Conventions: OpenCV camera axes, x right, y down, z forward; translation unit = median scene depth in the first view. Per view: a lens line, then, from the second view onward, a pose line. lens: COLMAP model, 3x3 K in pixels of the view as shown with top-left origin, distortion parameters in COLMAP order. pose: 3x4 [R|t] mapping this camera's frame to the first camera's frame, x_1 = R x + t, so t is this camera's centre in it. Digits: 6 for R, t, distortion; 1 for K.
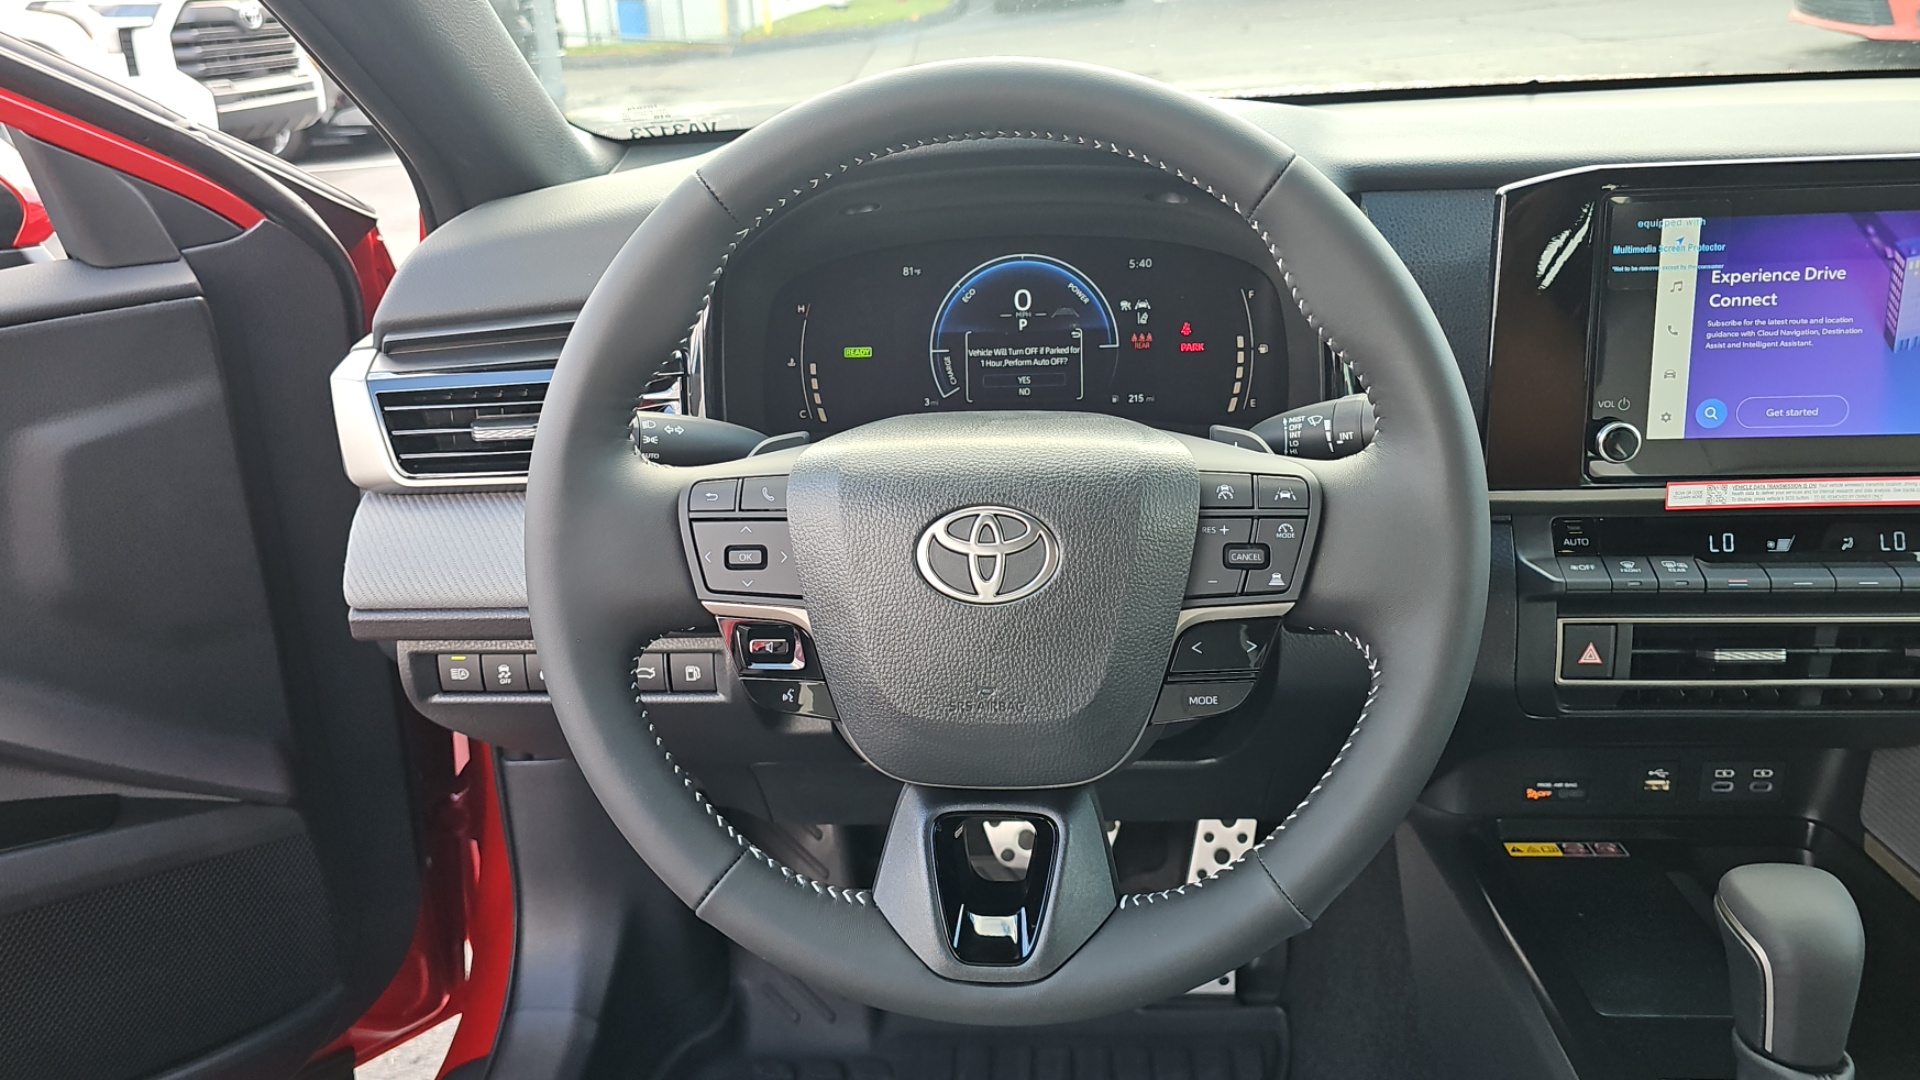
lens RADIAL K [[1396.8, 0, 959.6], [0, 1396.8, 524.4], [0, 0, 1]] dist [0.058767, -0.066247]
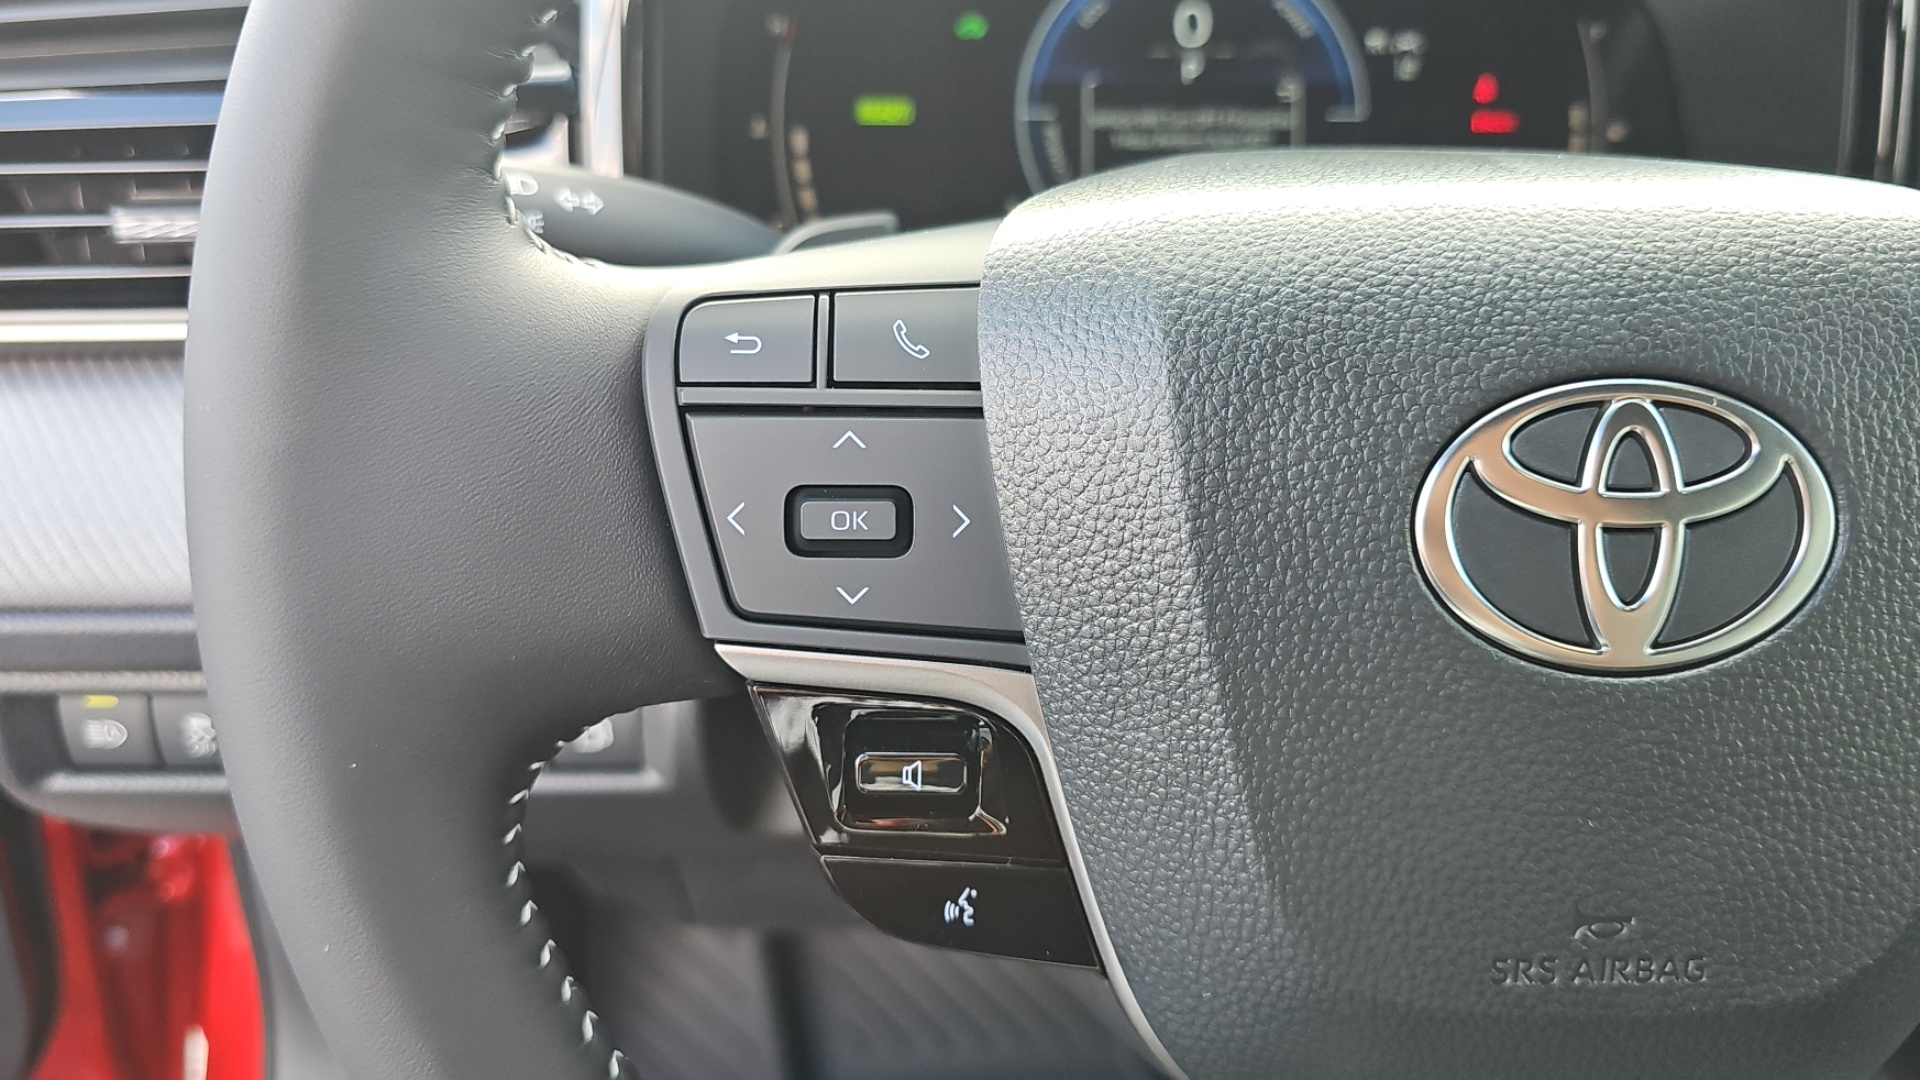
lens RADIAL K [[1460.9, 0, 916.3], [0, 1460.9, 551.9], [0, 0, 1]] dist [-0.012843, -0.000744]
pose [[0.994438, 0.005227, 0.105194, -0.136555], [-0.012962, 0.997249, 0.072988, 0.003660], [-0.104523, -0.073946, 0.991770, 0.501044]]
